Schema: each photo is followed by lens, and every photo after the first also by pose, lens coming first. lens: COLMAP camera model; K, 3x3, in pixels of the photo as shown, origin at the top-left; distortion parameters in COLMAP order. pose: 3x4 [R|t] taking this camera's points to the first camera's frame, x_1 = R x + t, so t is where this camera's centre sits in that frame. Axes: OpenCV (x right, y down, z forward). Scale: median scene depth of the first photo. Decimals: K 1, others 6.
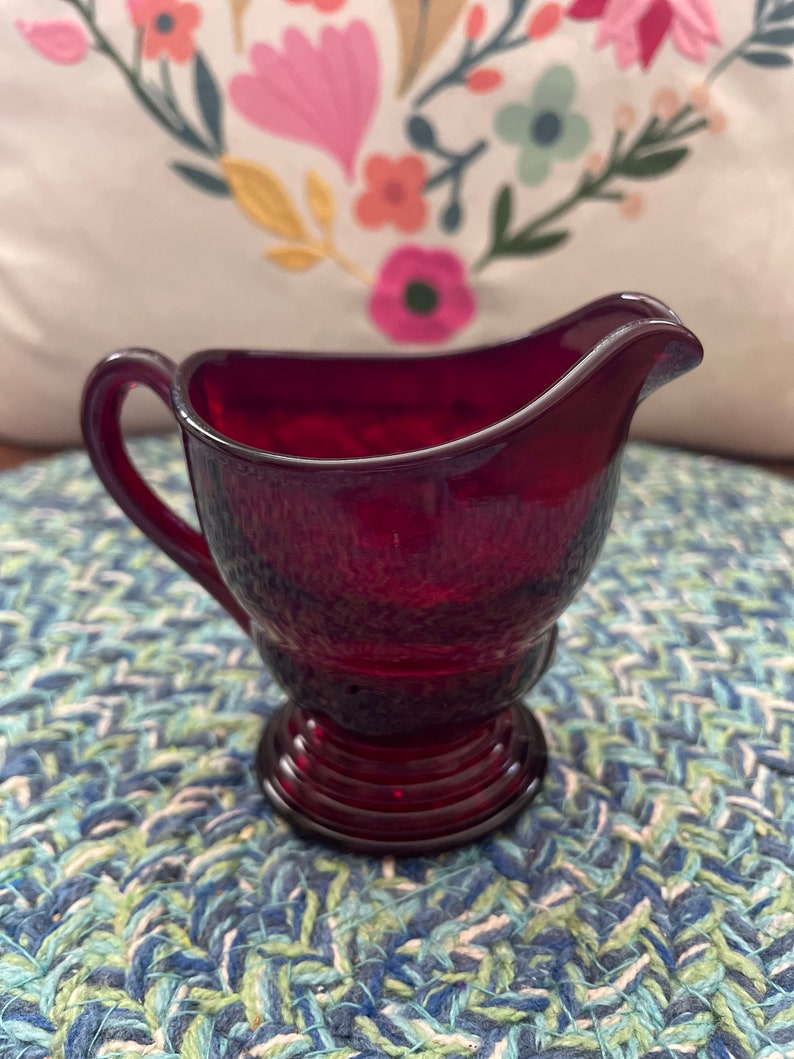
lens RADIAL K [[834.2, 0, 397.0], [0, 834.2, 529.5], [0, 0, 1]] dist [0.007076, -0.063762]
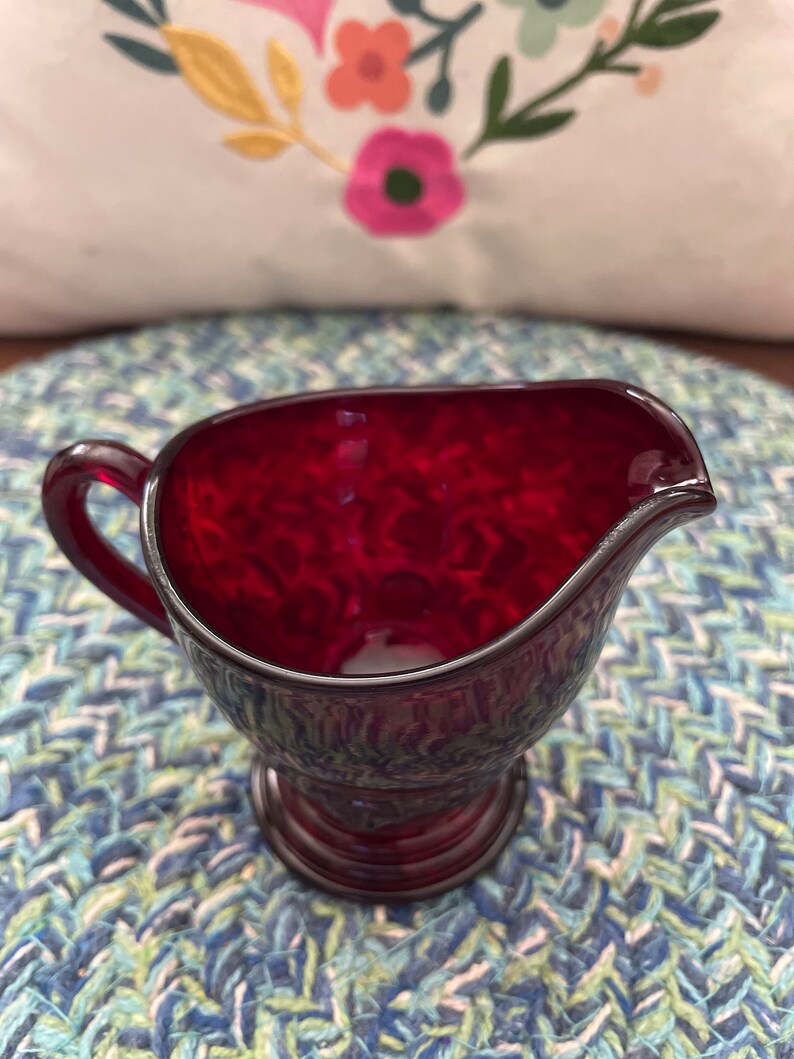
lens RADIAL K [[834.2, 0, 397.0], [0, 834.2, 529.5], [0, 0, 1]] dist [0.007076, -0.063762]
pose [[0.999566, -0.010906, 0.027368, -0.012552], [0.002309, 0.955107, 0.296250, -0.400614], [-0.029370, -0.296059, 0.954718, 0.101538]]
